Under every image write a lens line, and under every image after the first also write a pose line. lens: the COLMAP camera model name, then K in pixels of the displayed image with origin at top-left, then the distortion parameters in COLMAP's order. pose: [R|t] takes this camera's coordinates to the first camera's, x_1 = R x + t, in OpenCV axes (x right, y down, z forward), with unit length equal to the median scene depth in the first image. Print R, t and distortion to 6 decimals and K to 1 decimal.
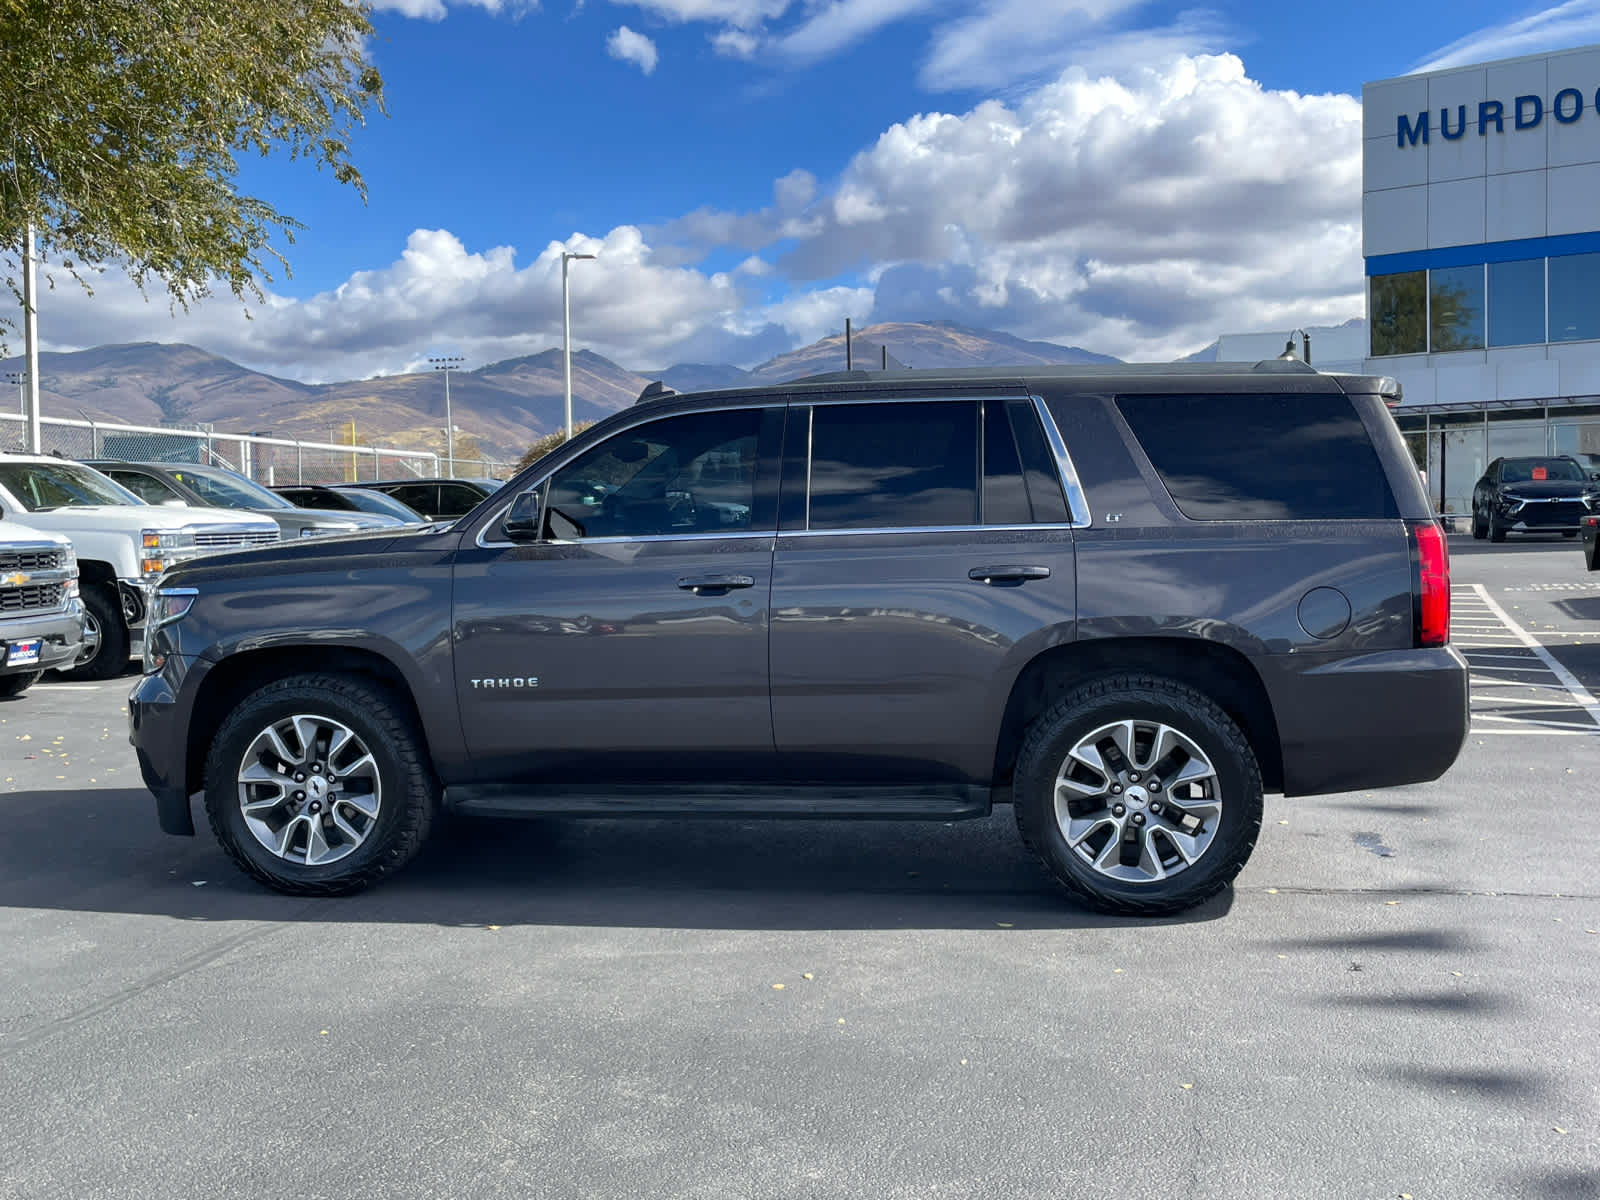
lens RADIAL K [[1545.1, 0, 833.2], [0, 1545.1, 609.9], [0, 0, 1]] dist [0.106196, -0.147434]
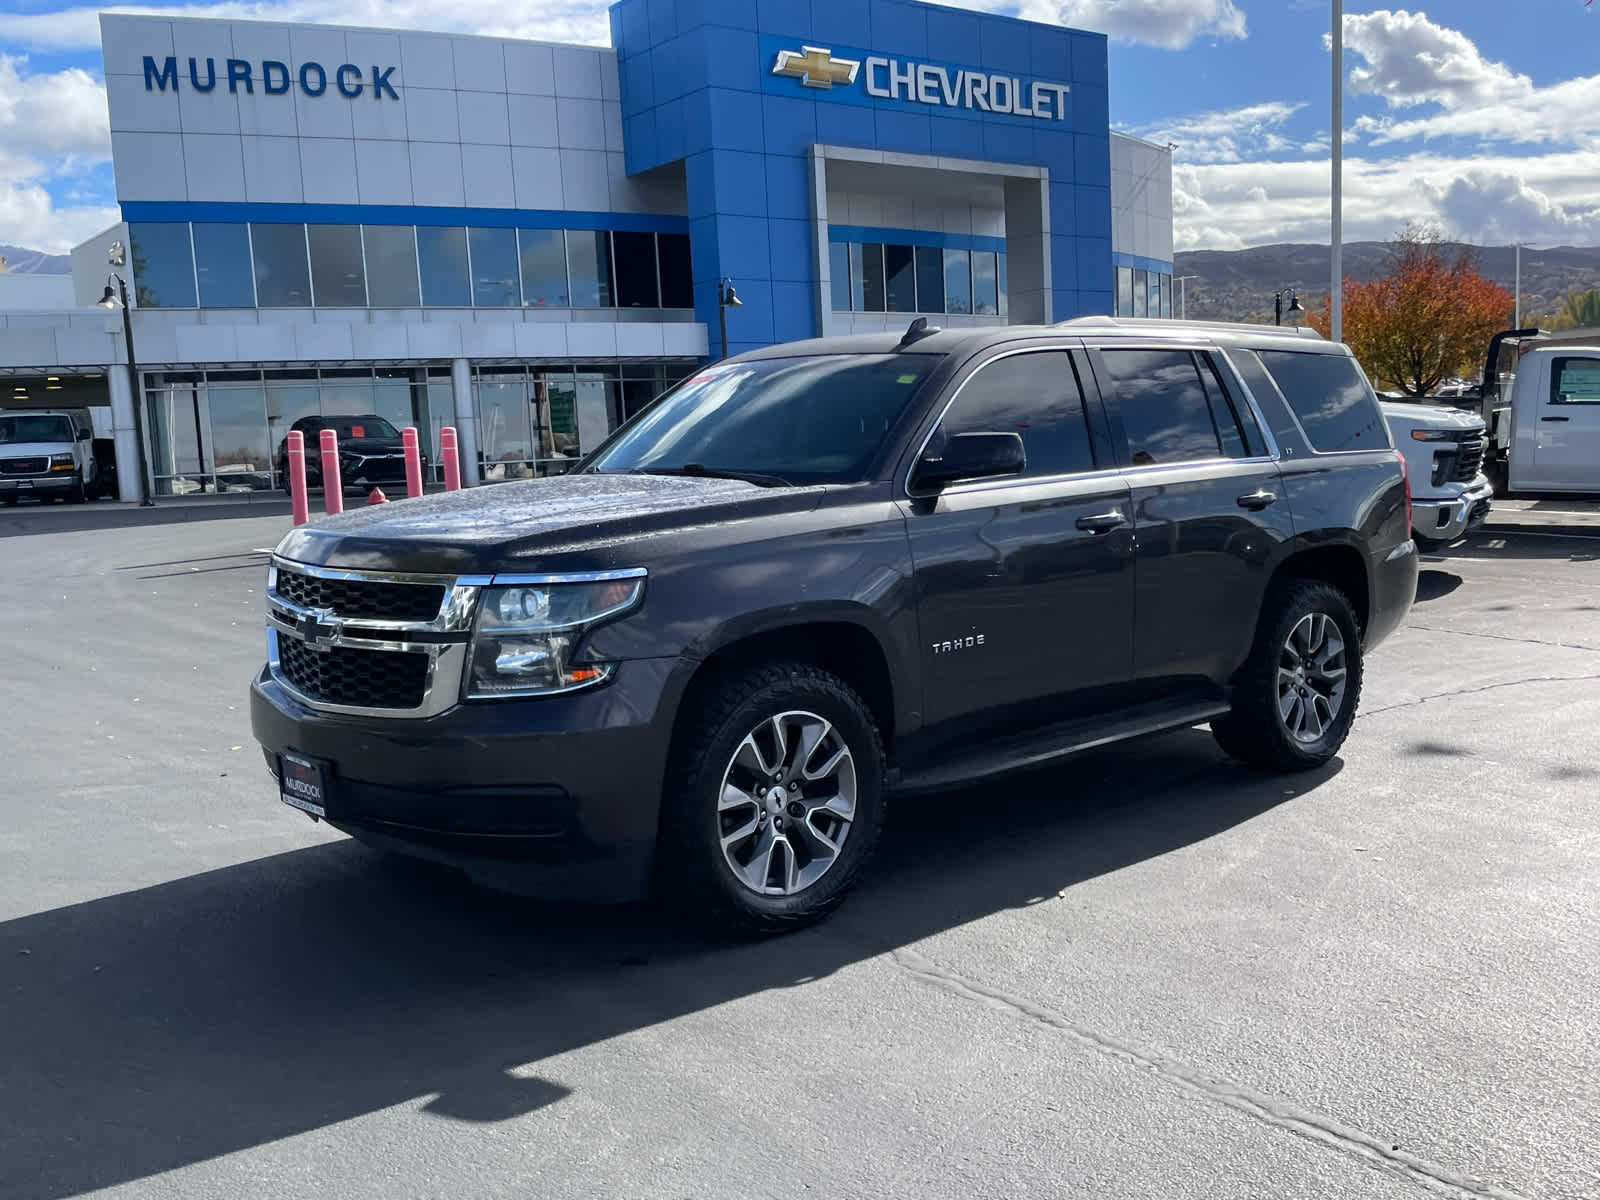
lens RADIAL K [[1545.1, 0, 833.2], [0, 1545.1, 609.9], [0, 0, 1]] dist [0.106196, -0.147434]
pose [[0.616316, -0.091478, 0.782168, -0.167758], [0.072248, 0.995610, 0.059512, -0.005554], [-0.784178, 0.019831, 0.620220, 0.085824]]
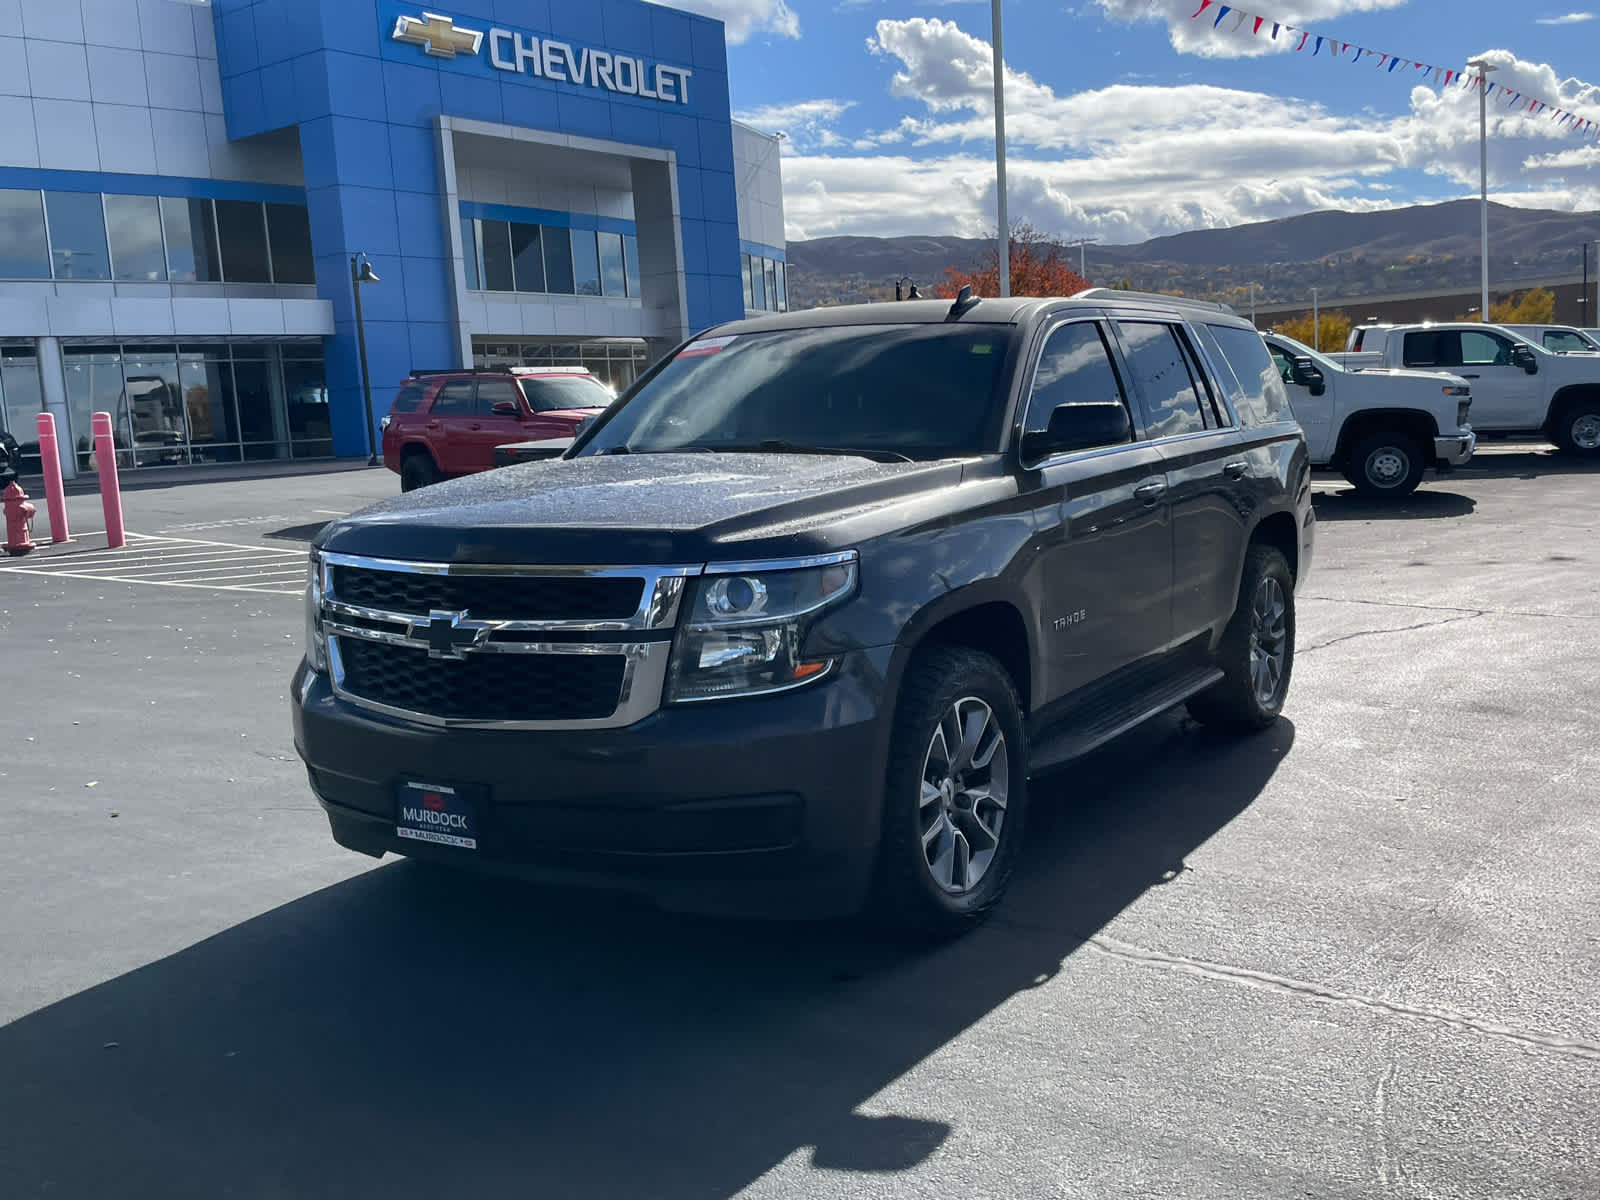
lens RADIAL K [[1539.3, 0, 833.4], [0, 1539.3, 595.3], [0, 0, 1]] dist [0.107242, -0.148773]
pose [[0.385987, -0.113135, 0.915540, -0.186269], [0.094220, 0.992096, 0.082872, -0.009165], [-0.917680, 0.054275, 0.393596, 0.134652]]
